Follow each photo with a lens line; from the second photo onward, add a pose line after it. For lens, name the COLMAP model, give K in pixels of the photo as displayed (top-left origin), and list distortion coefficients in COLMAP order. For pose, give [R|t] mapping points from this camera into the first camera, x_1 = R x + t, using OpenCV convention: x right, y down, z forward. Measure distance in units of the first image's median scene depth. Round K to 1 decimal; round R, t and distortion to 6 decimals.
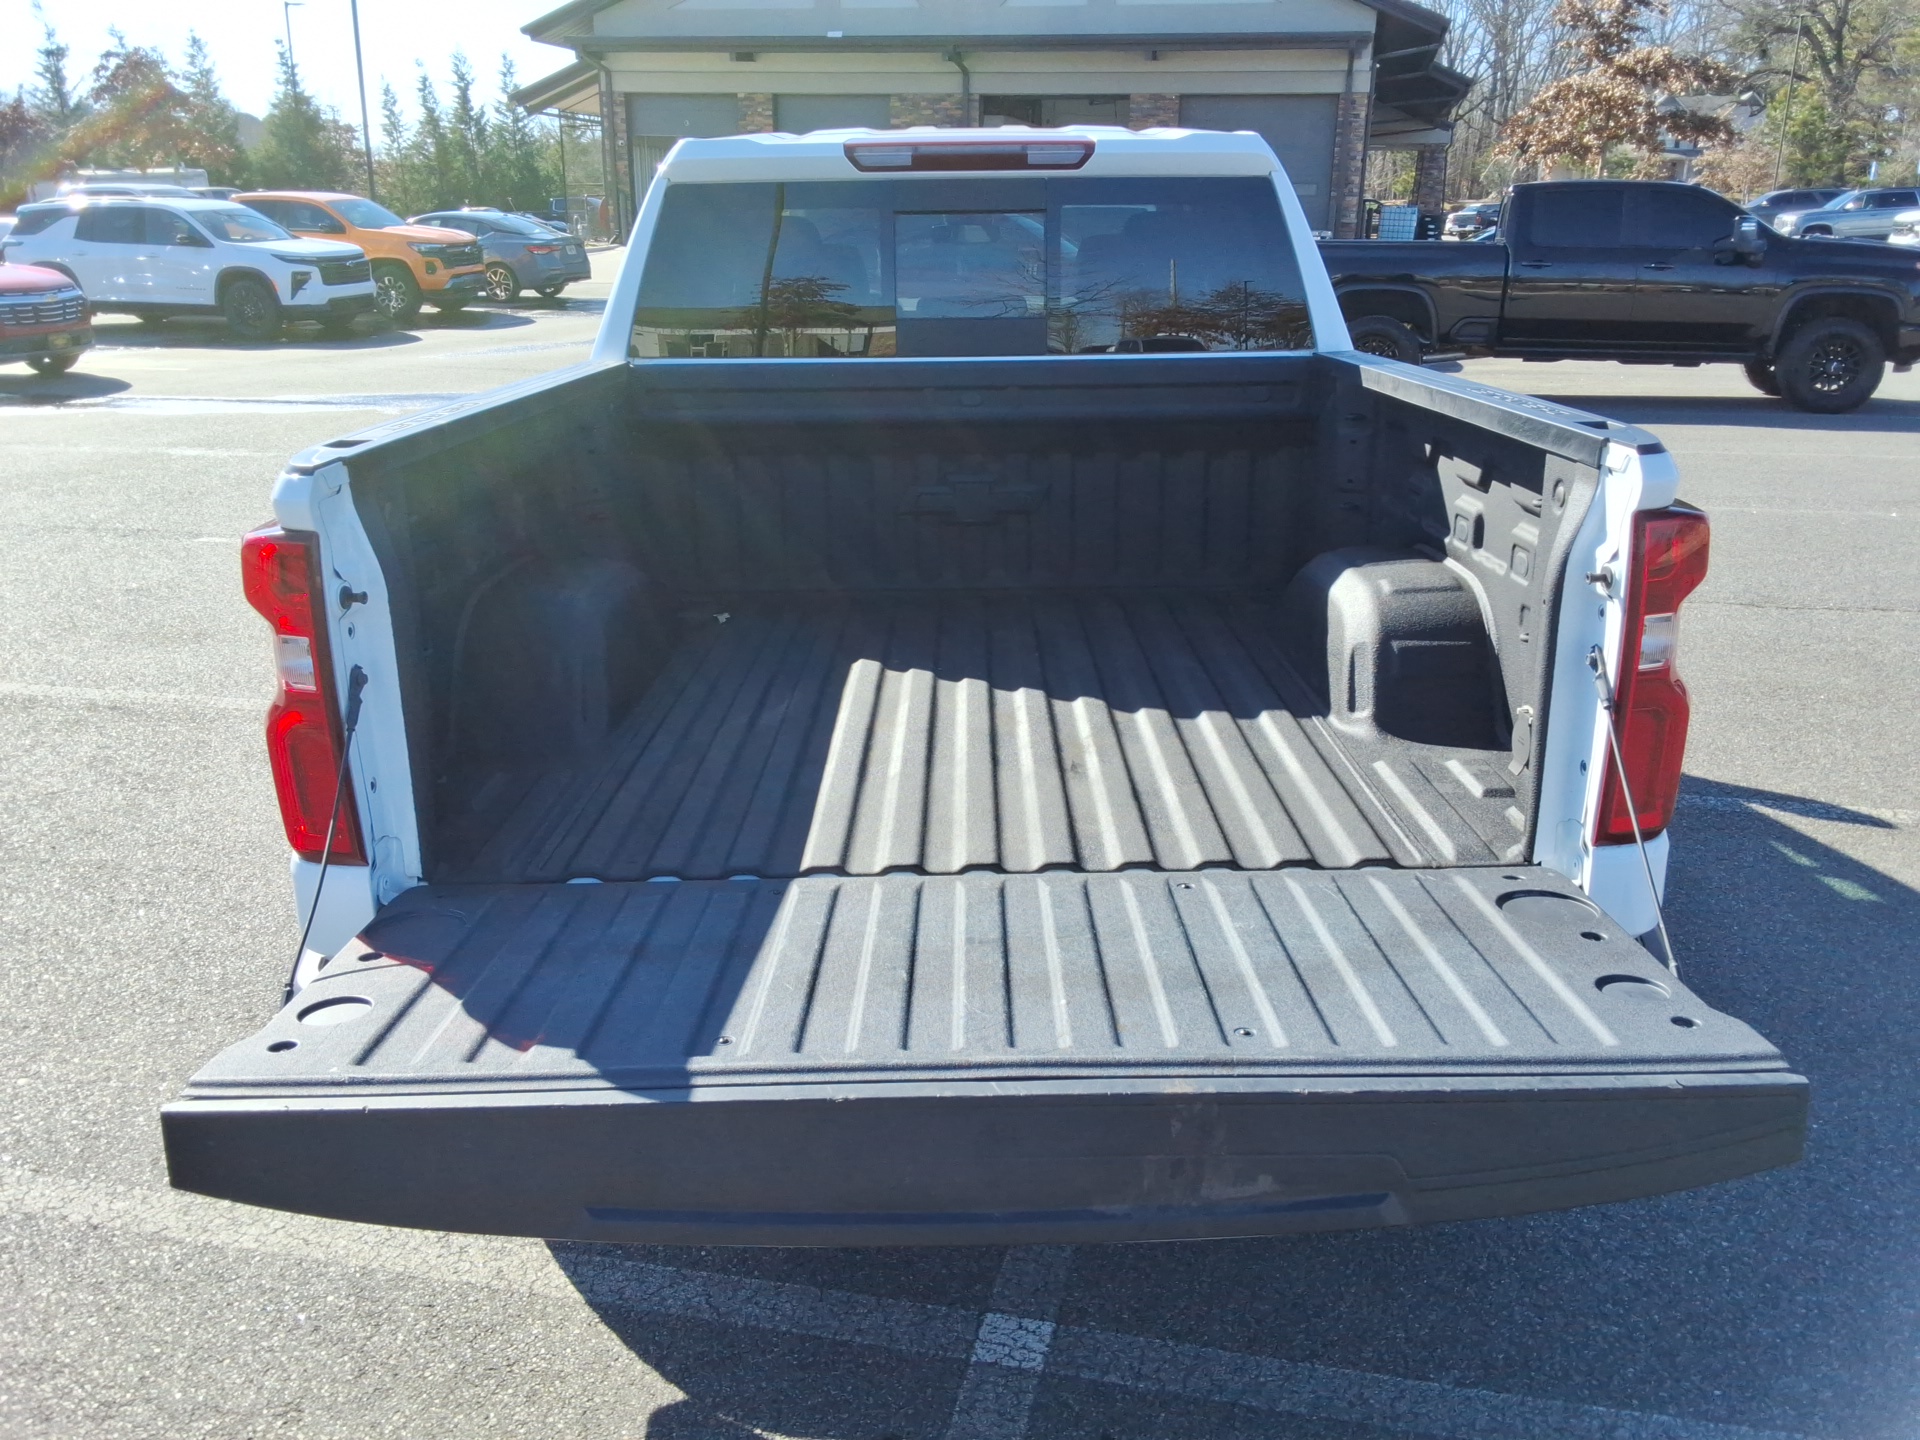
lens RADIAL K [[1525.0, 0, 967.0], [0, 1525.0, 714.1], [0, 0, 1]] dist [0.085431, -0.099006]
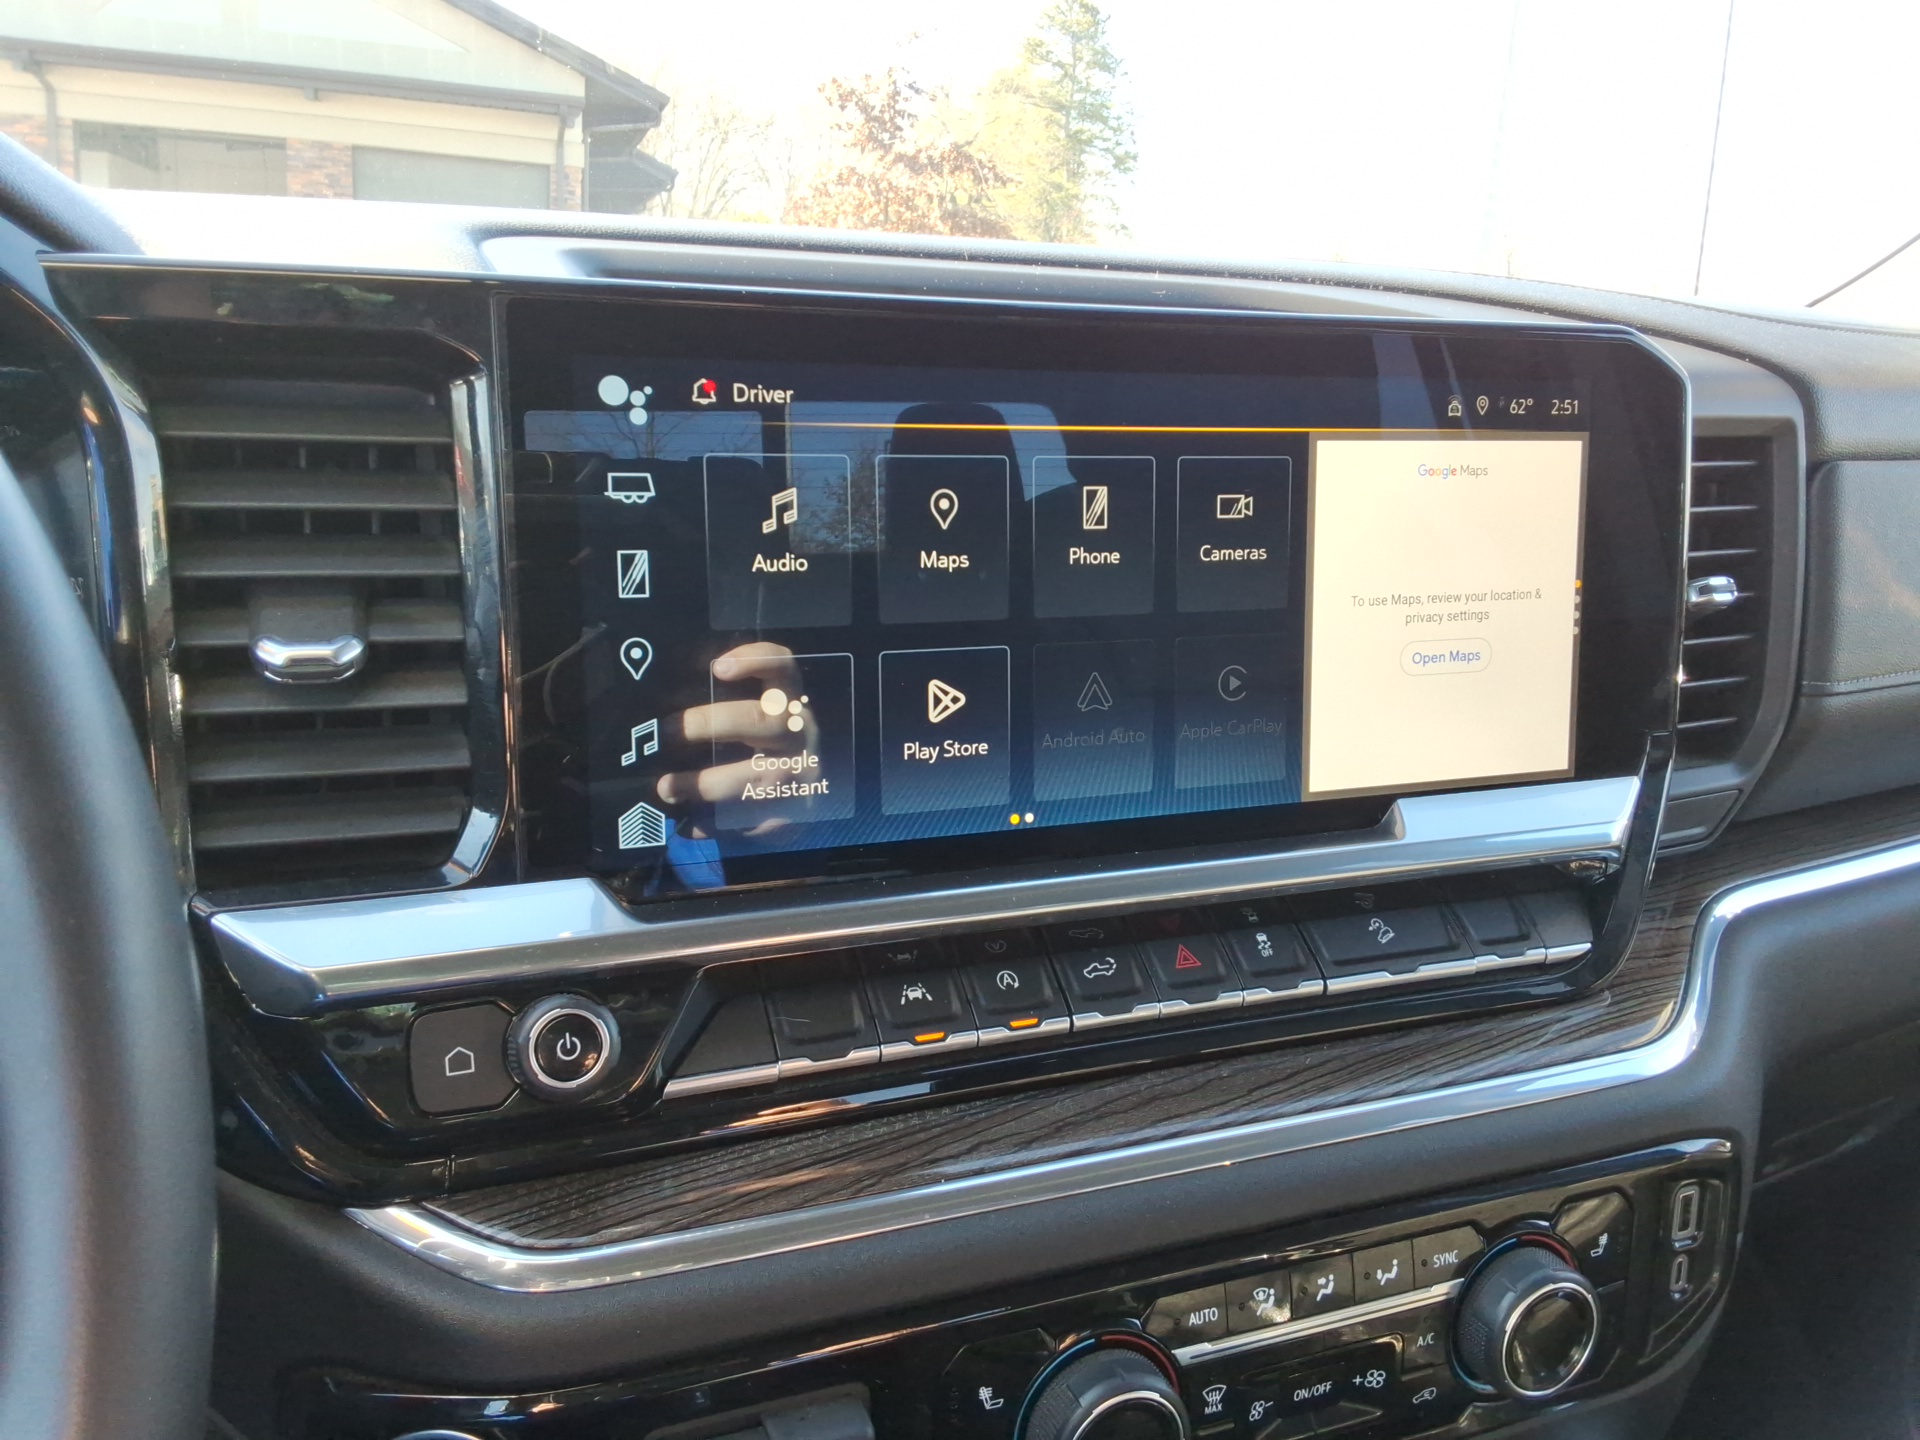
lens RADIAL K [[1545.5, 0, 973.2], [0, 1545.5, 702.5], [0, 0, 1]] dist [0.128472, -0.200772]
pose [[0.868626, -0.069052, 0.490633, -0.022373], [0.104276, 0.993540, -0.044781, -0.105023], [-0.484371, 0.090059, 0.870215, 0.413213]]
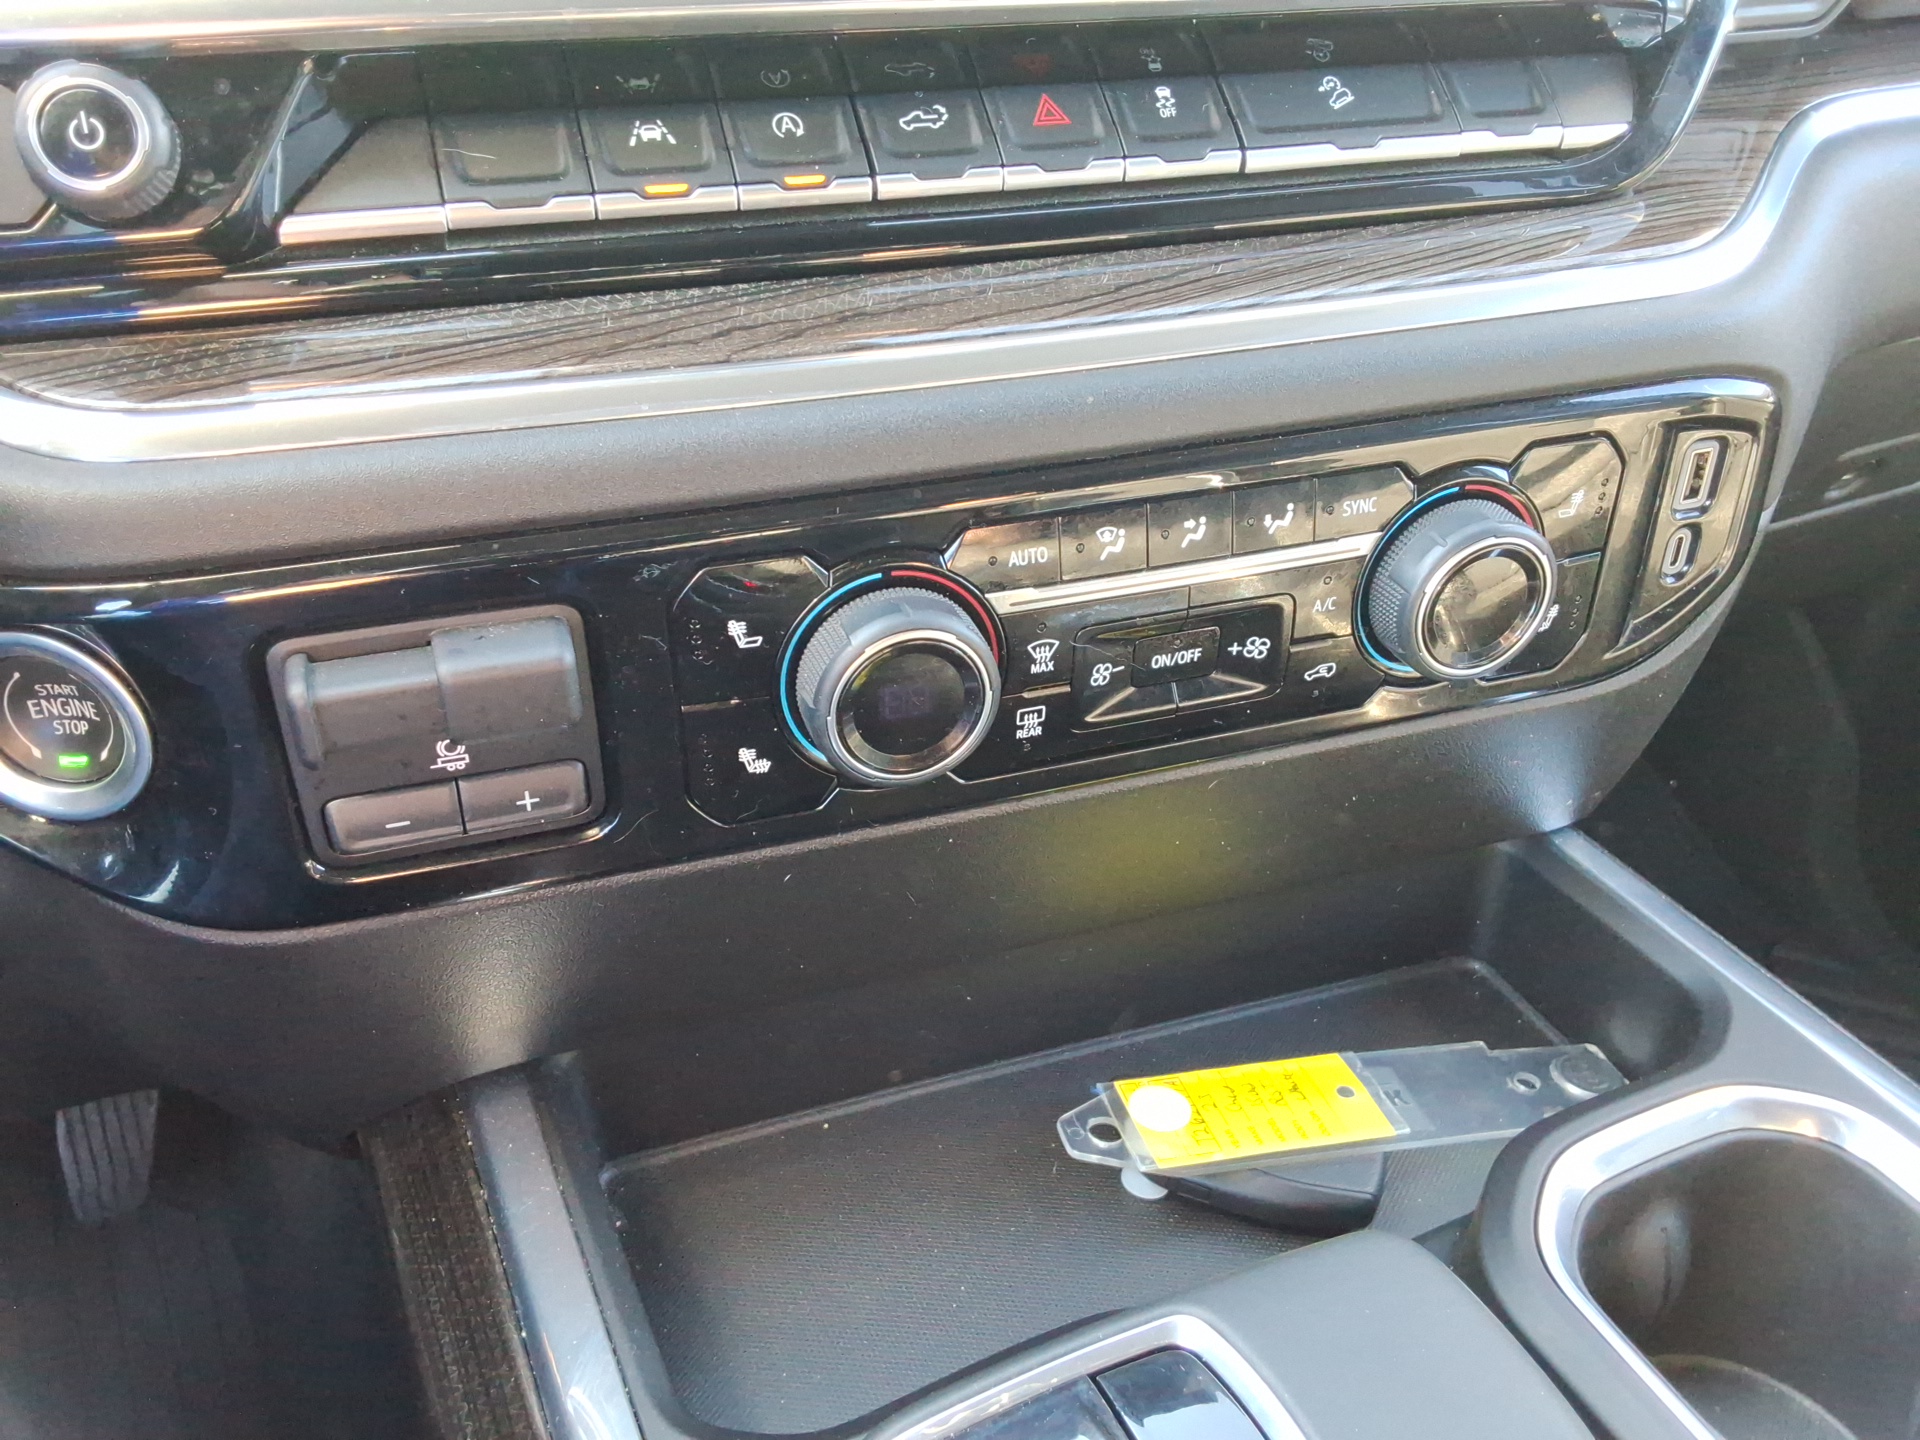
lens RADIAL K [[1545.5, 0, 973.2], [0, 1545.5, 702.5], [0, 0, 1]] dist [0.128472, -0.200772]
pose [[0.898802, -0.211339, 0.384046, -0.013946], [0.100616, 0.952177, 0.288505, -0.098240], [-0.426652, -0.220667, 0.877082, 0.417969]]
